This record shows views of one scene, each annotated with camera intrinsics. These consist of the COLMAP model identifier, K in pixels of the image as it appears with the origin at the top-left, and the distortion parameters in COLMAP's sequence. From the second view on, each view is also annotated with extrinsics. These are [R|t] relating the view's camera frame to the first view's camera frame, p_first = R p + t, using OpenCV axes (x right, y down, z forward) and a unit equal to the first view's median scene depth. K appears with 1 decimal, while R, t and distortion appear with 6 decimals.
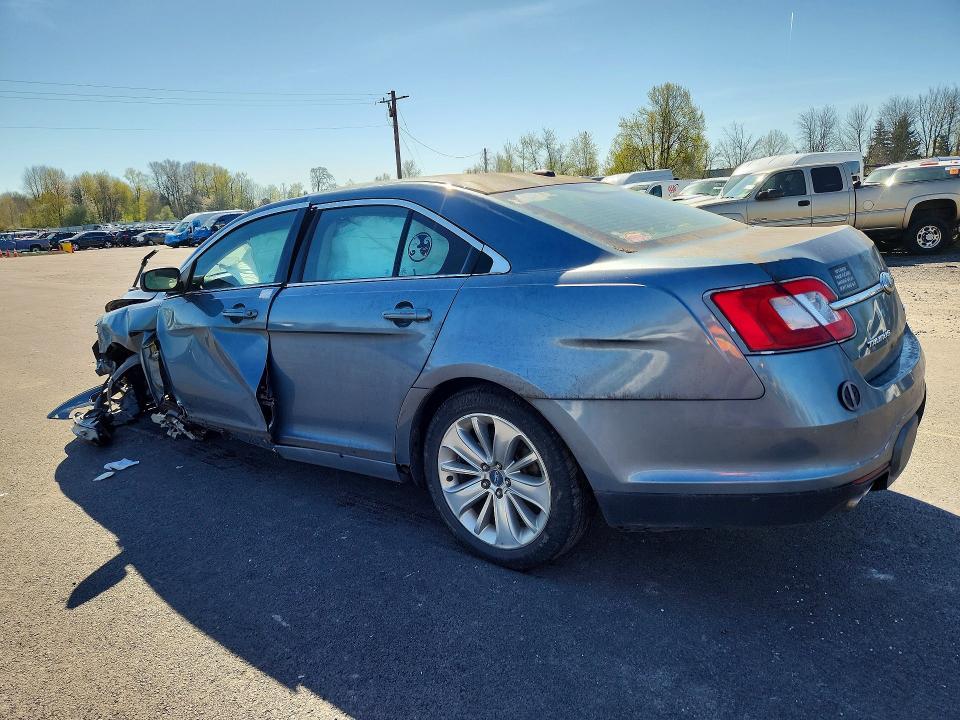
lens RADIAL K [[712.3, 0, 480.0], [0, 712.3, 360.0], [0, 0, 1]] dist [0.080245, -0.089370]
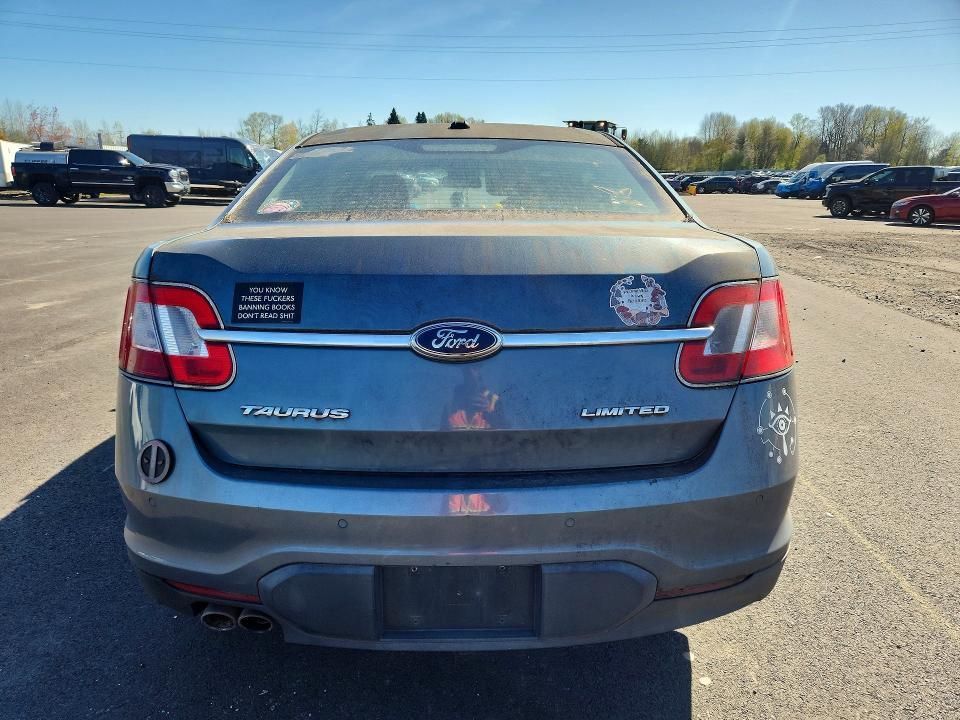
lens RADIAL K [[712.3, 0, 480.0], [0, 712.3, 360.0], [0, 0, 1]] dist [0.080245, -0.089370]
pose [[0.545585, 0.269794, -0.793440, 0.153566], [-0.213325, 0.960286, 0.179841, -0.029960], [0.810450, 0.071142, 0.581472, 0.107064]]
